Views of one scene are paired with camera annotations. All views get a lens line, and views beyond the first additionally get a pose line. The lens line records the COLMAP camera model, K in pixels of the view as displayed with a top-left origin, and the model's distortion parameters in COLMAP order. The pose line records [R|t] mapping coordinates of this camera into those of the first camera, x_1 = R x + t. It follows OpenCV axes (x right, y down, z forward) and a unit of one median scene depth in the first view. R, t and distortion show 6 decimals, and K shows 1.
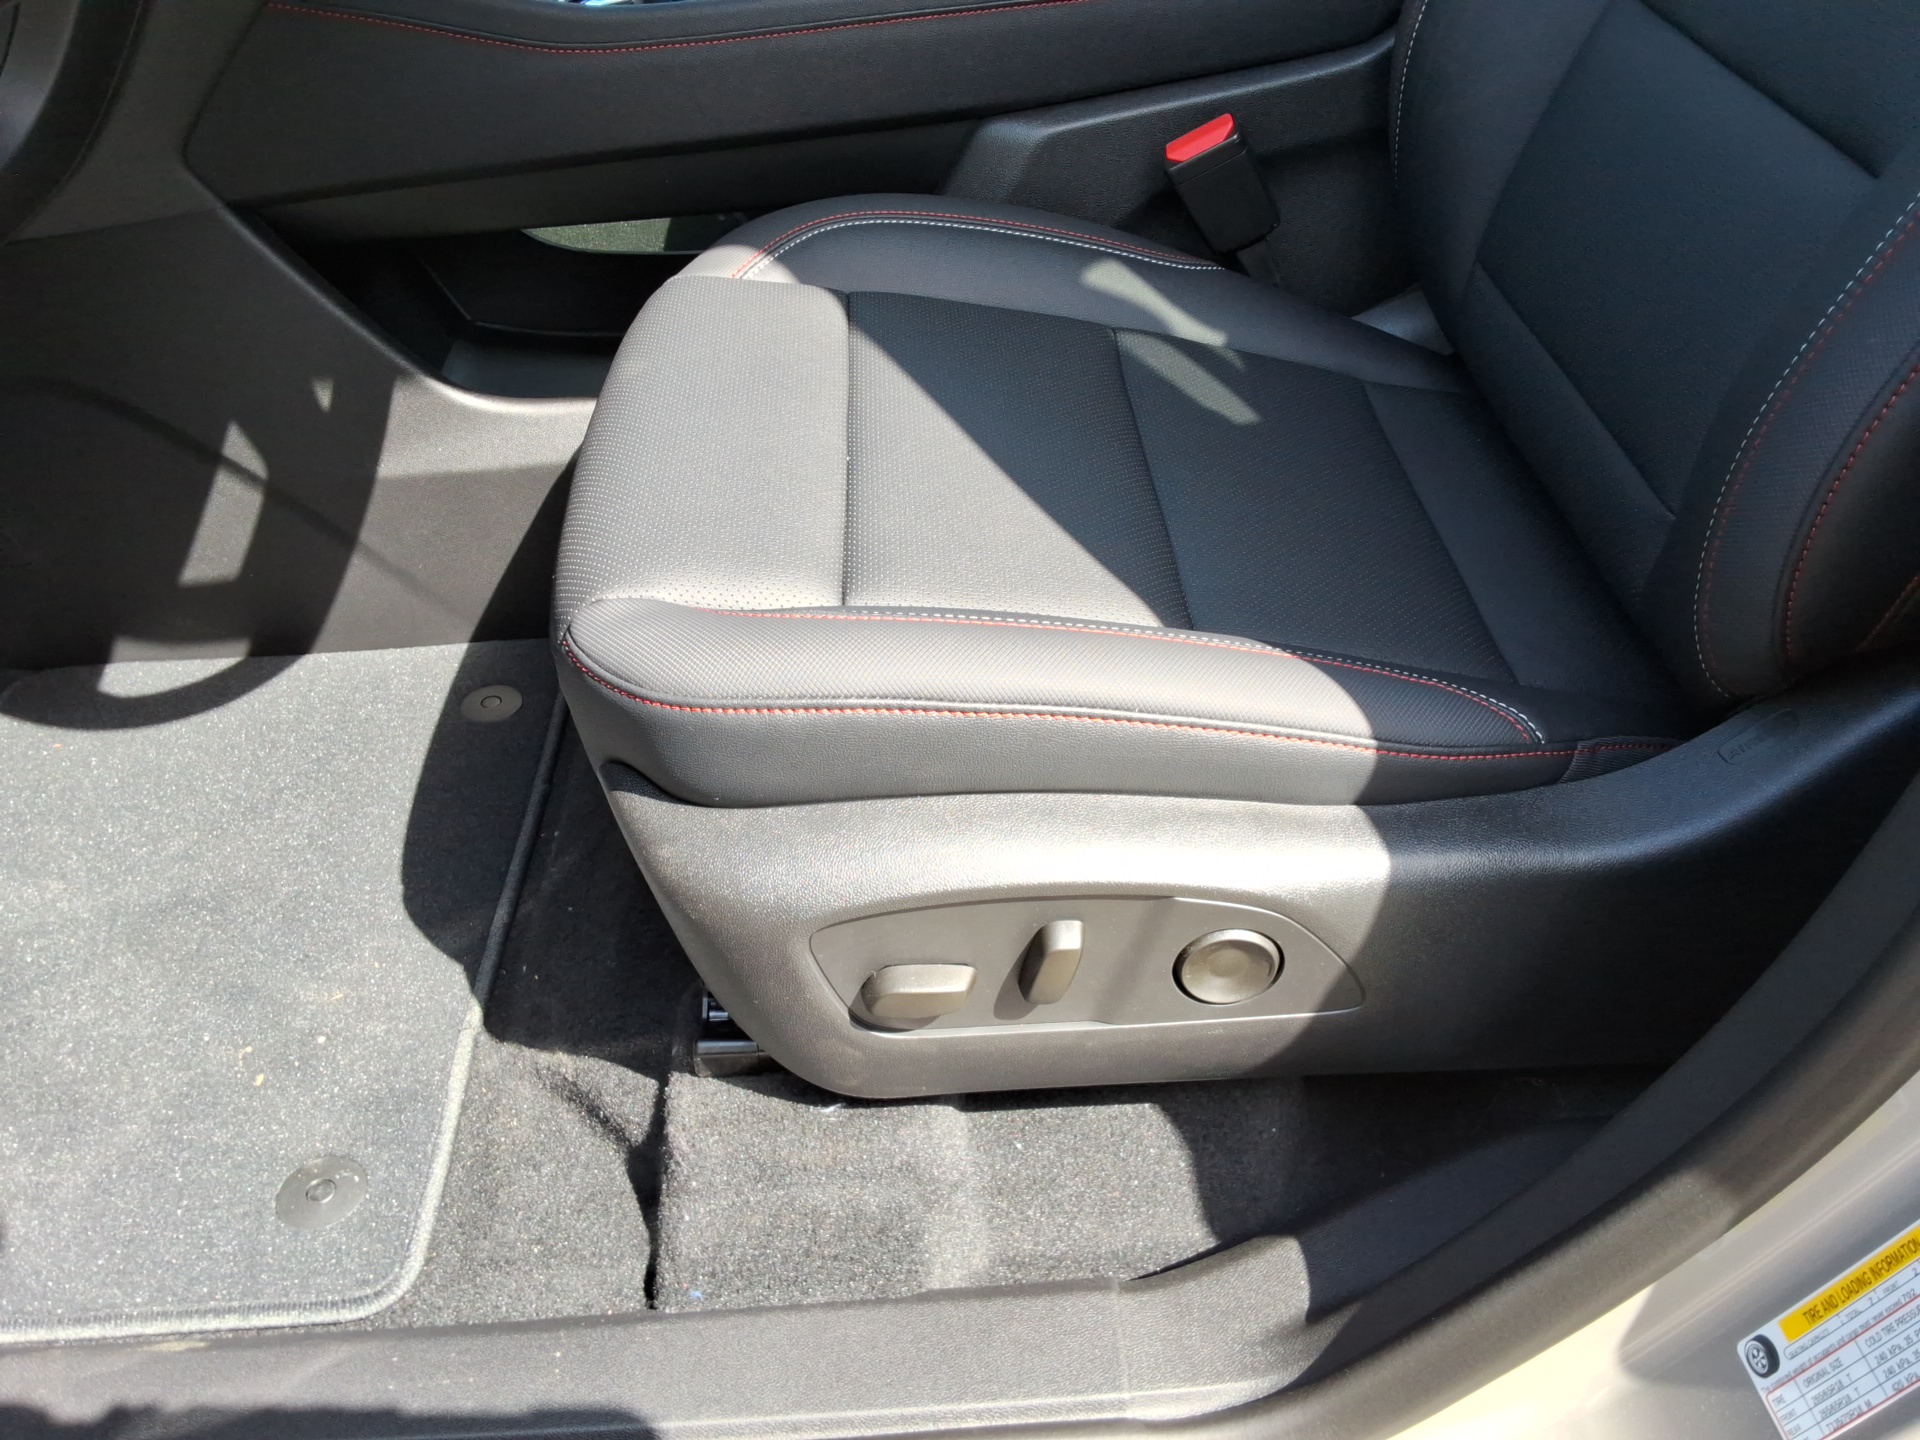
lens RADIAL K [[1562.7, 0, 961.4], [0, 1562.7, 727.2], [0, 0, 1]] dist [0.102514, -0.178532]
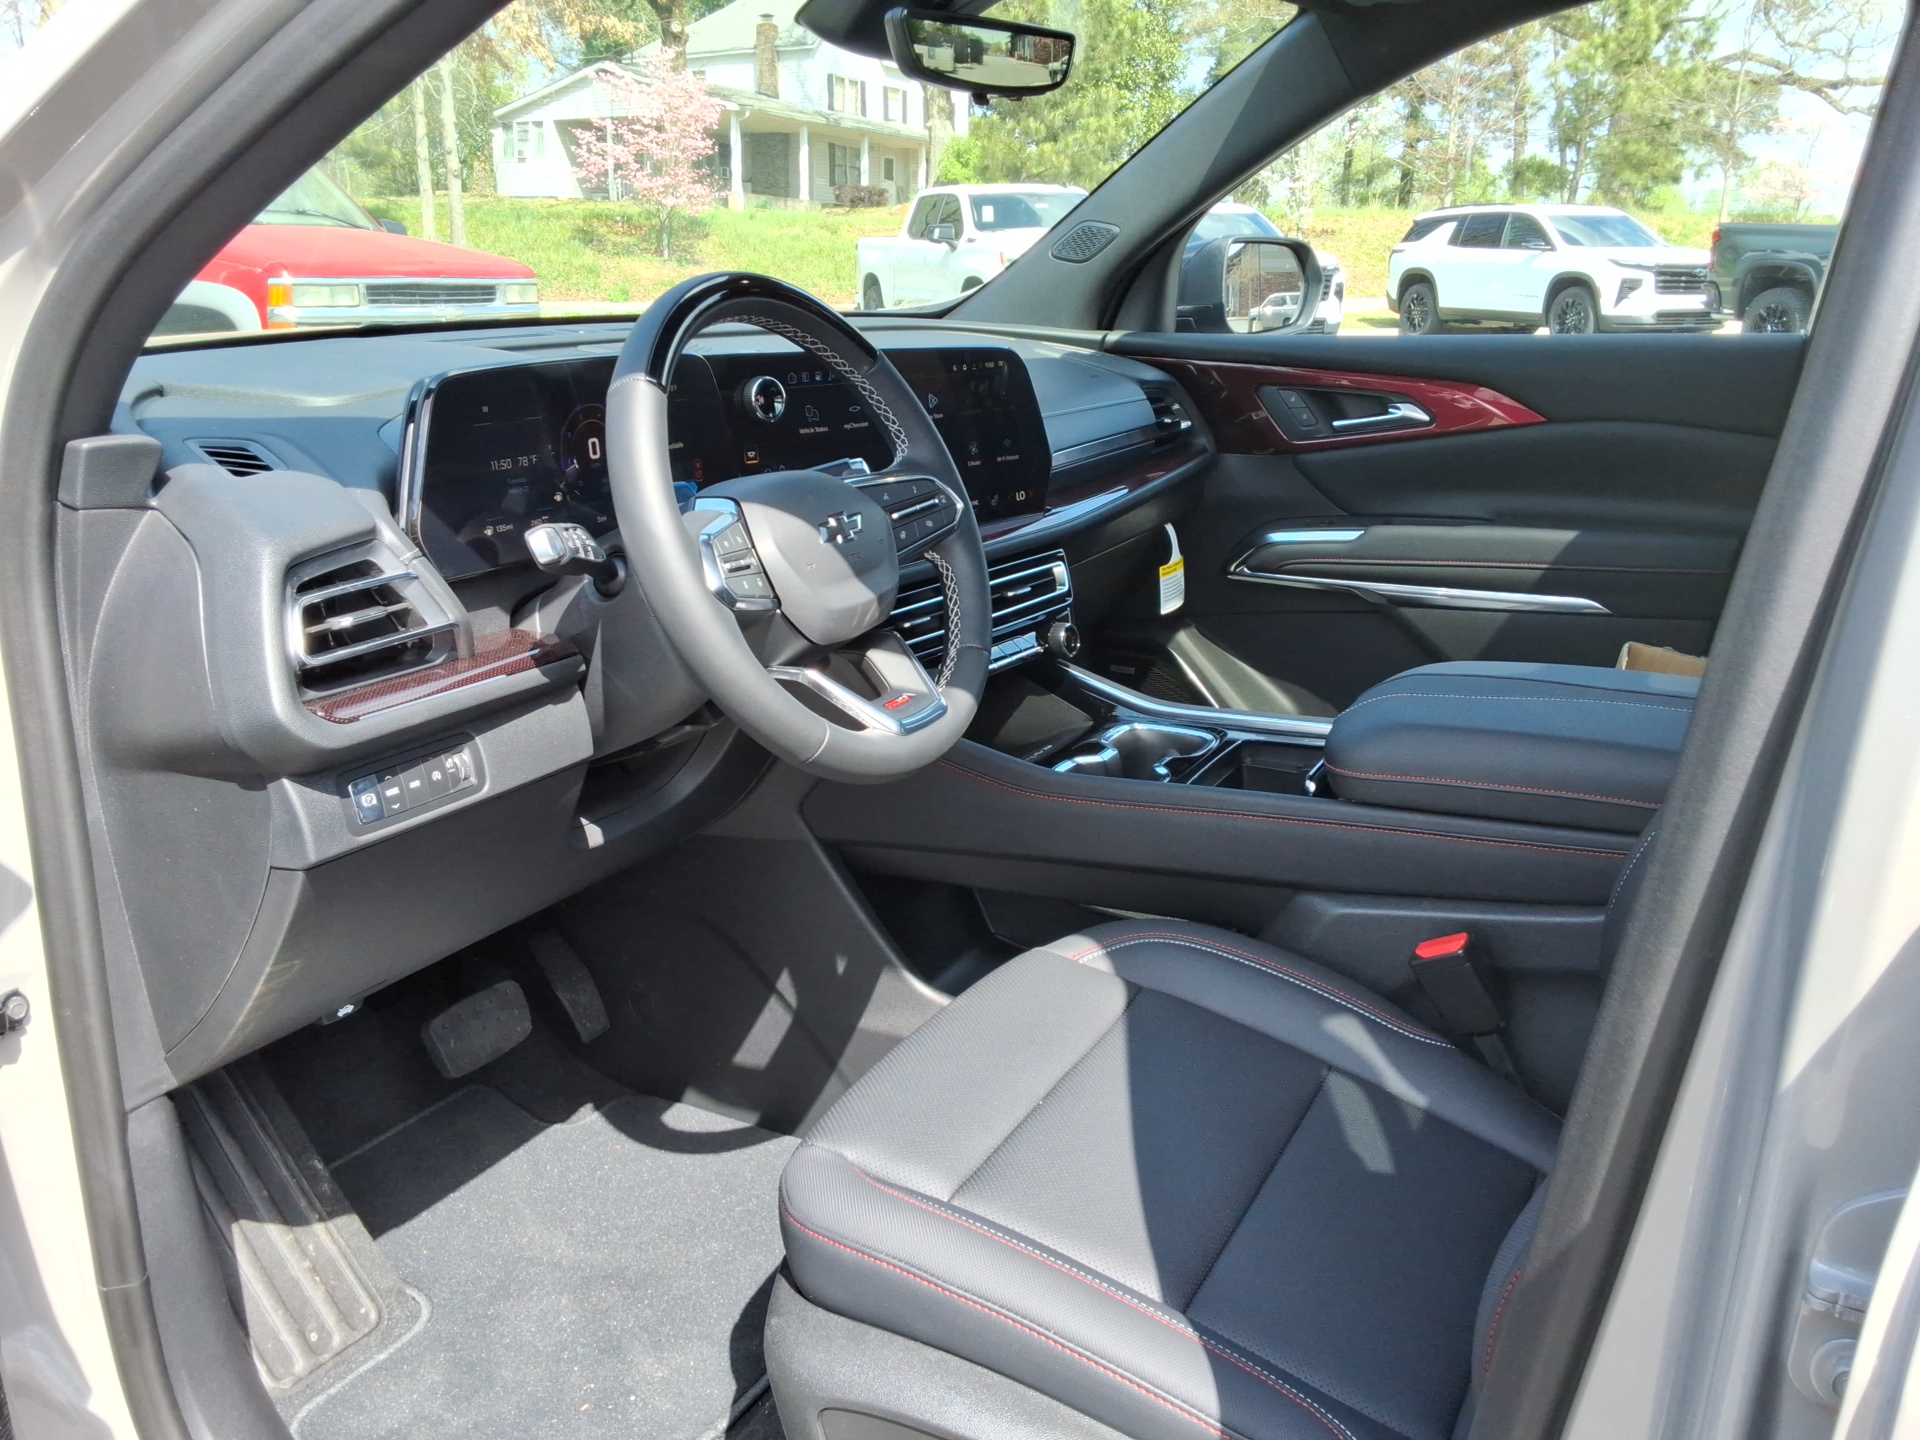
lens RADIAL K [[1598.8, 0, 1004.1], [0, 1598.8, 639.0], [0, 0, 1]] dist [0.091256, -0.139156]
pose [[0.855079, 0.144374, -0.497992, 0.465772], [-0.333377, 0.888690, -0.314784, -0.059919], [0.397114, 0.435185, 0.808031, -0.318725]]
